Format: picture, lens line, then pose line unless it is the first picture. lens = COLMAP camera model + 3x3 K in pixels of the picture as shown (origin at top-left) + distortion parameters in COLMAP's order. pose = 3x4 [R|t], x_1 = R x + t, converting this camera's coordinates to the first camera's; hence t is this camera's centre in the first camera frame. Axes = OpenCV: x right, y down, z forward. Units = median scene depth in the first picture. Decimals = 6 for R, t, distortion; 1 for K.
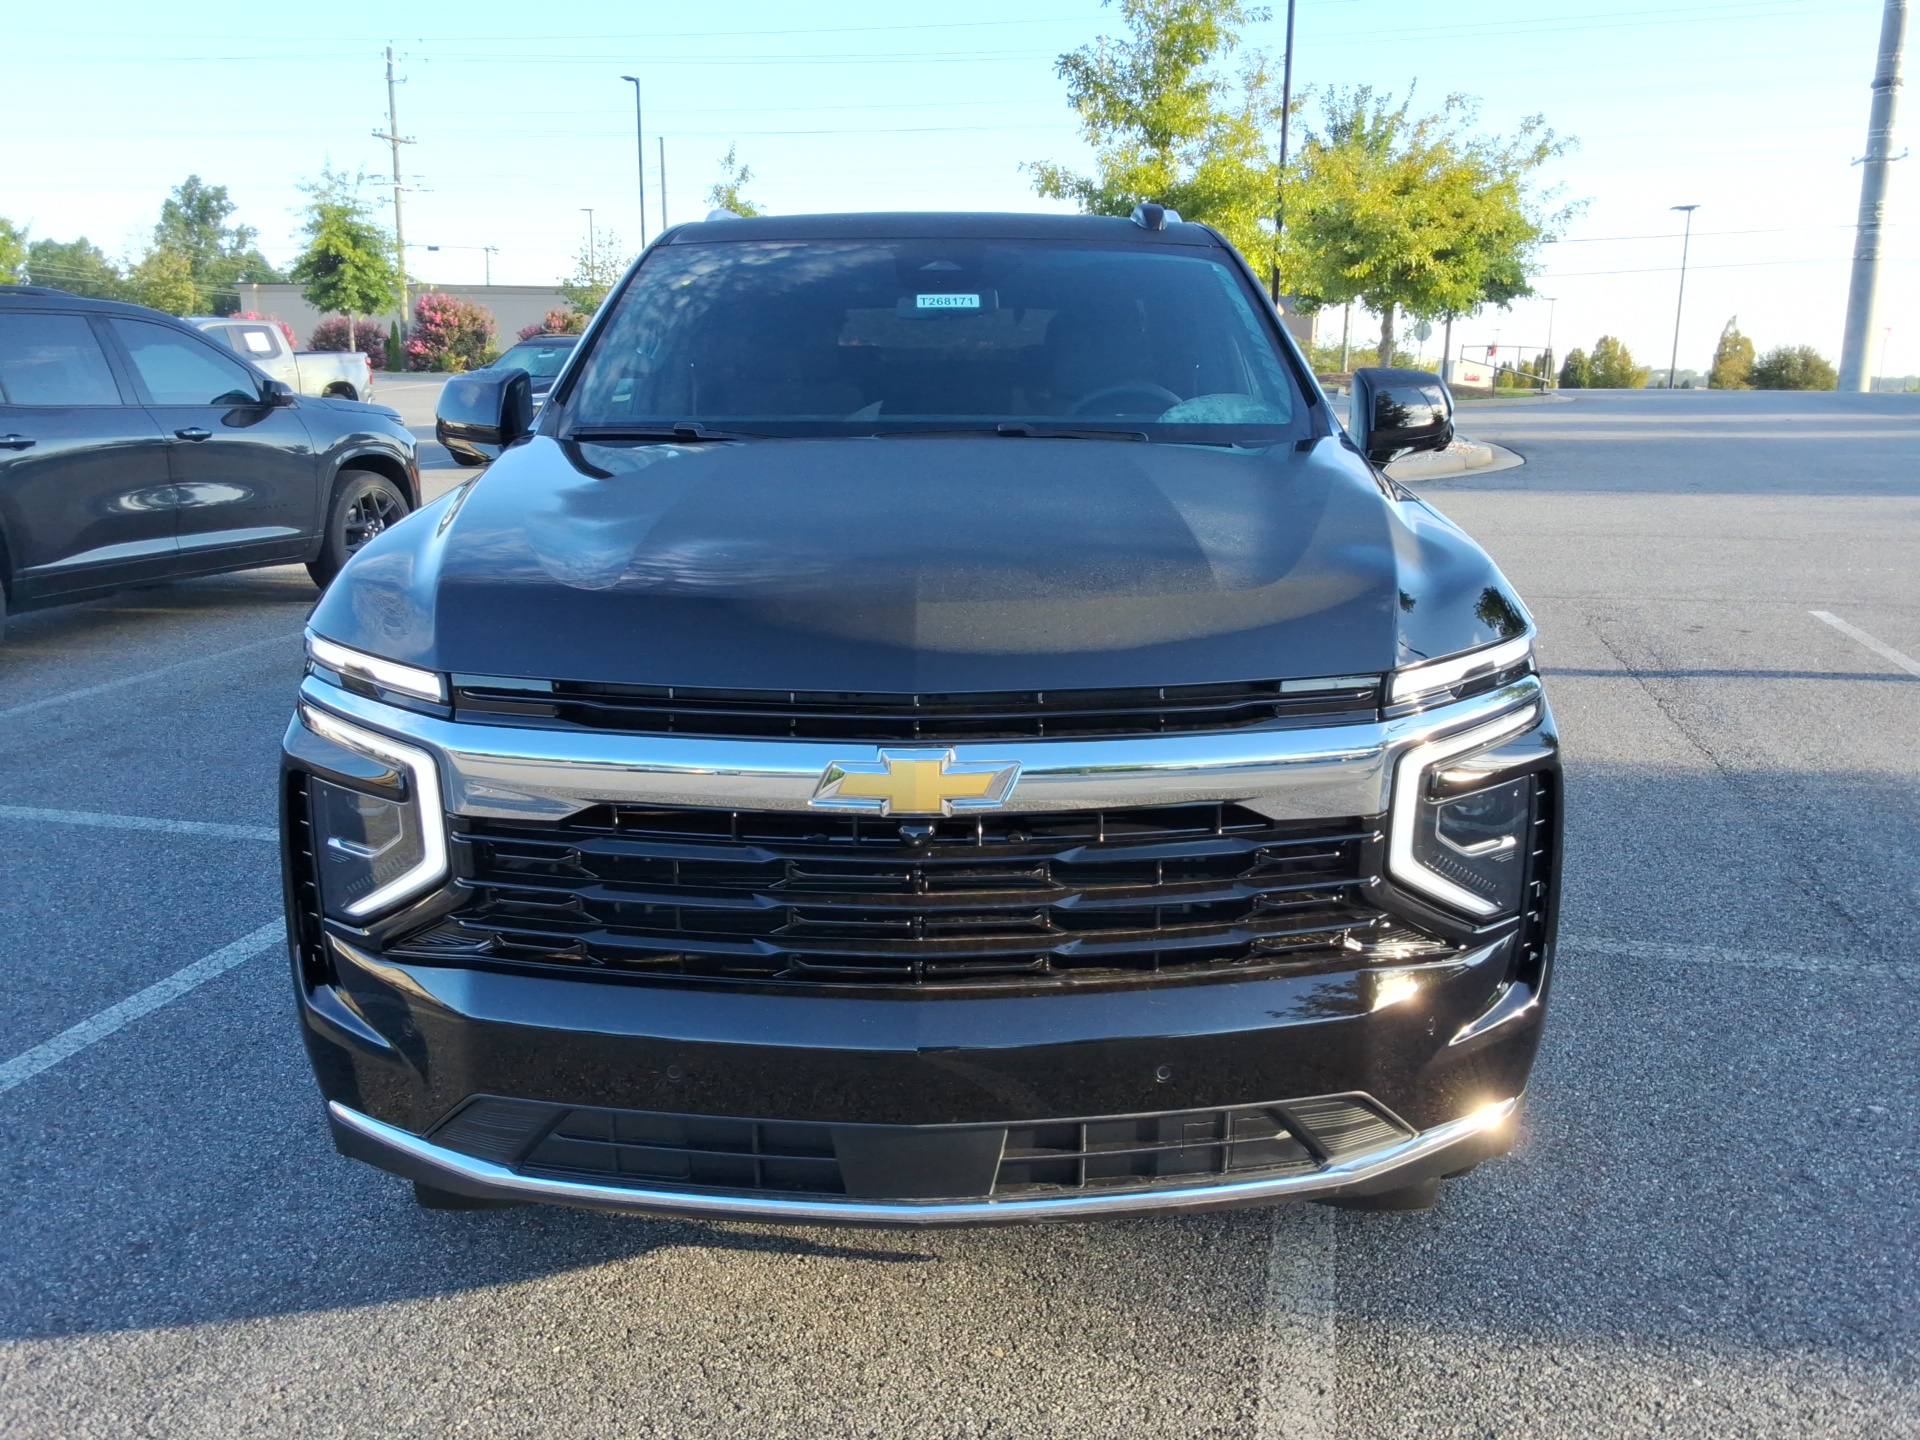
lens RADIAL K [[1526.6, 0, 974.3], [0, 1526.6, 705.1], [0, 0, 1]] dist [0.142366, -0.214411]
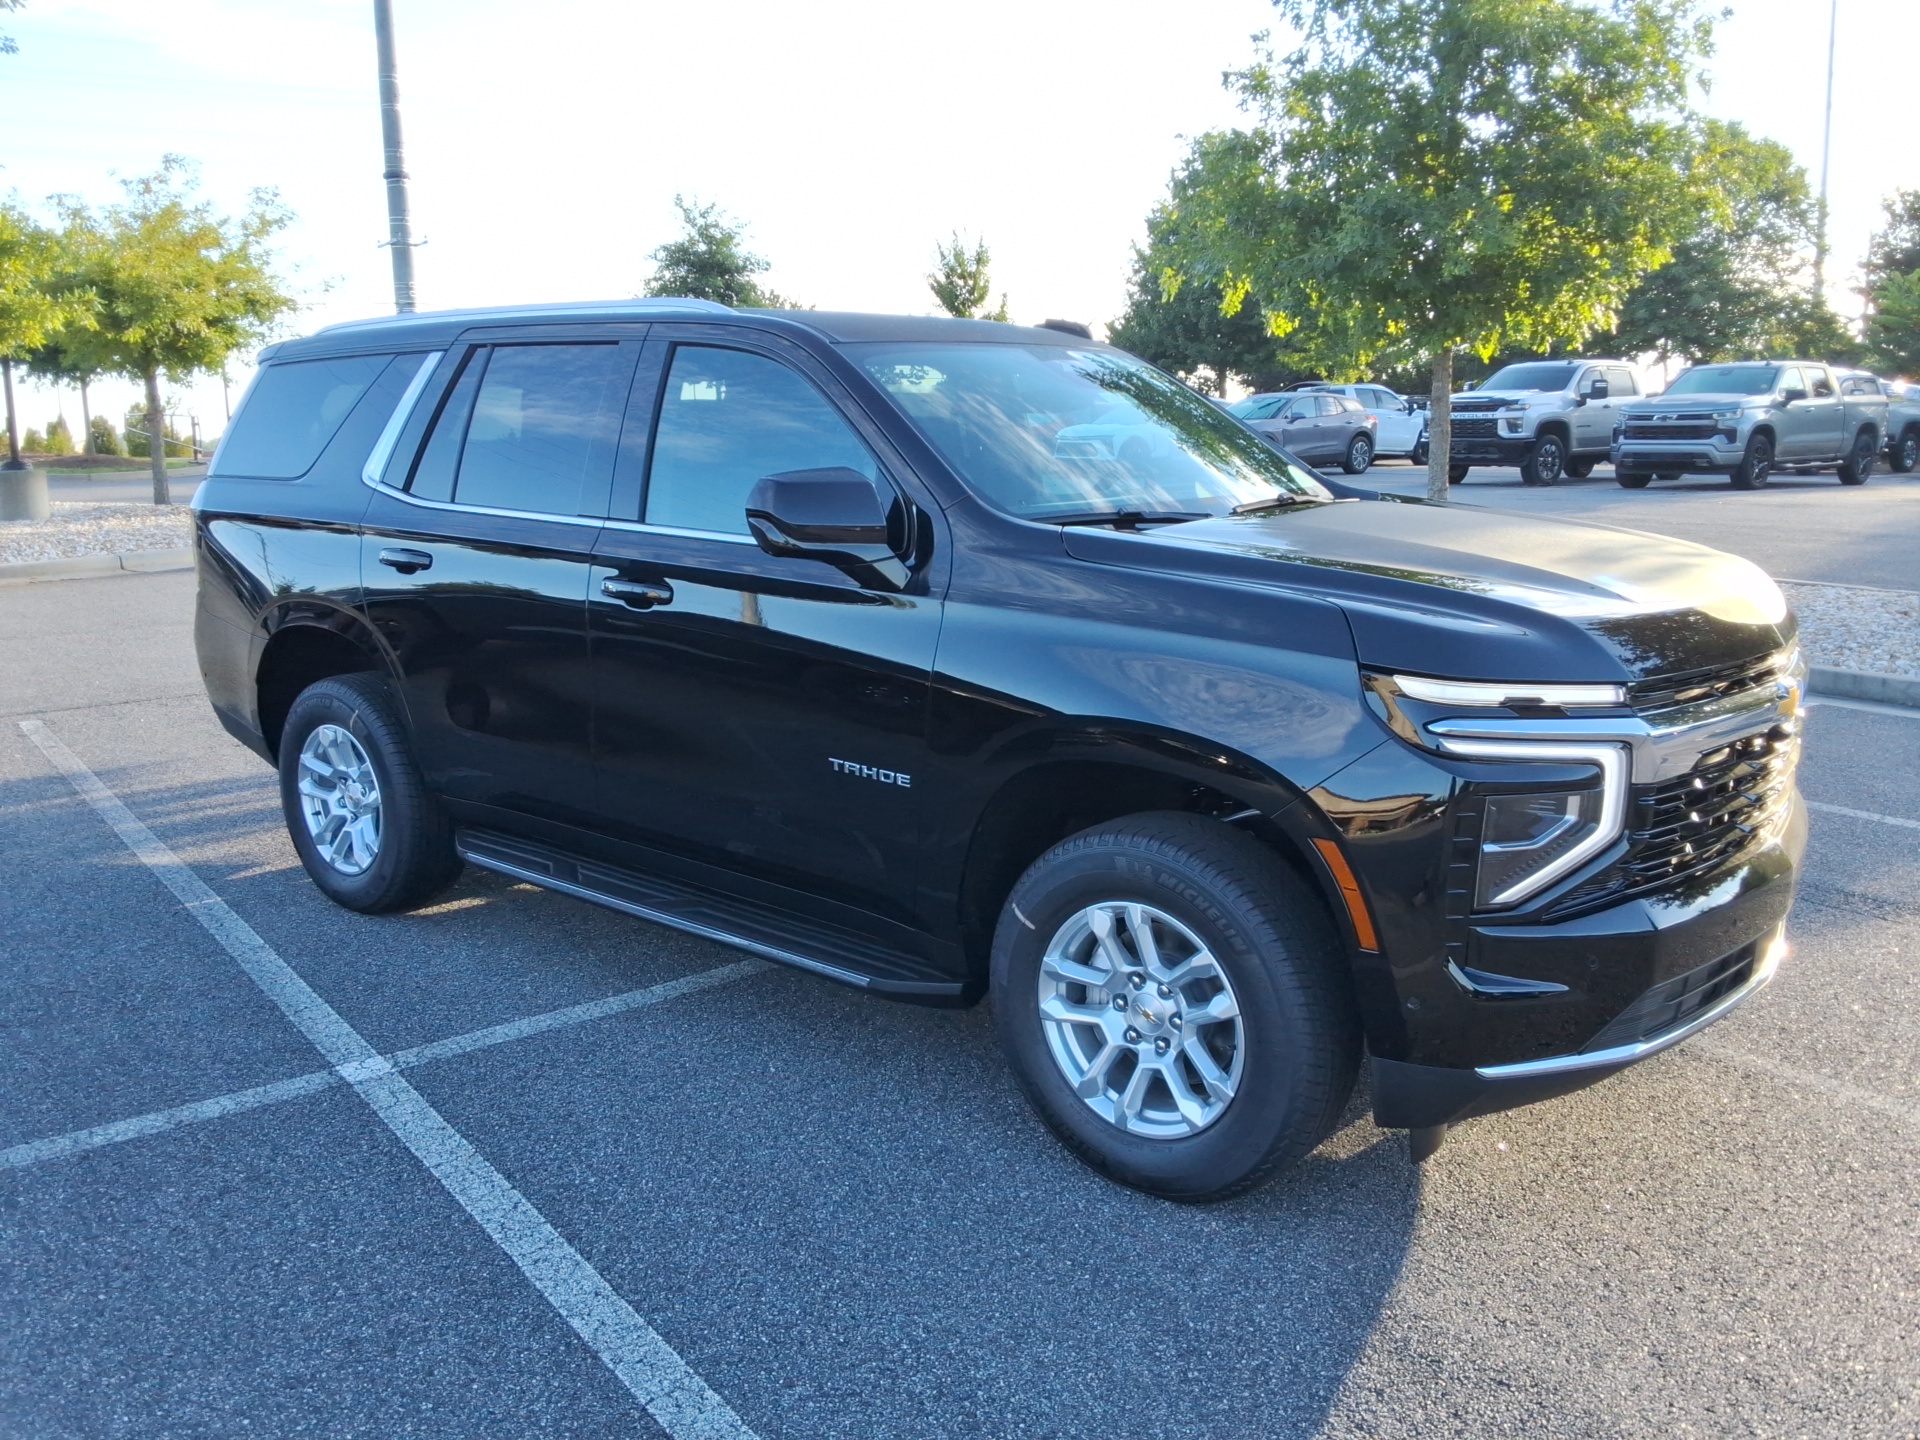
lens RADIAL K [[1526.6, 0, 974.3], [0, 1526.6, 705.1], [0, 0, 1]] dist [0.142366, -0.214411]
pose [[0.625233, -0.149253, 0.766034, -0.307912], [0.180448, 0.982592, 0.044166, -0.029242], [-0.759291, 0.110615, 0.641281, 0.099284]]
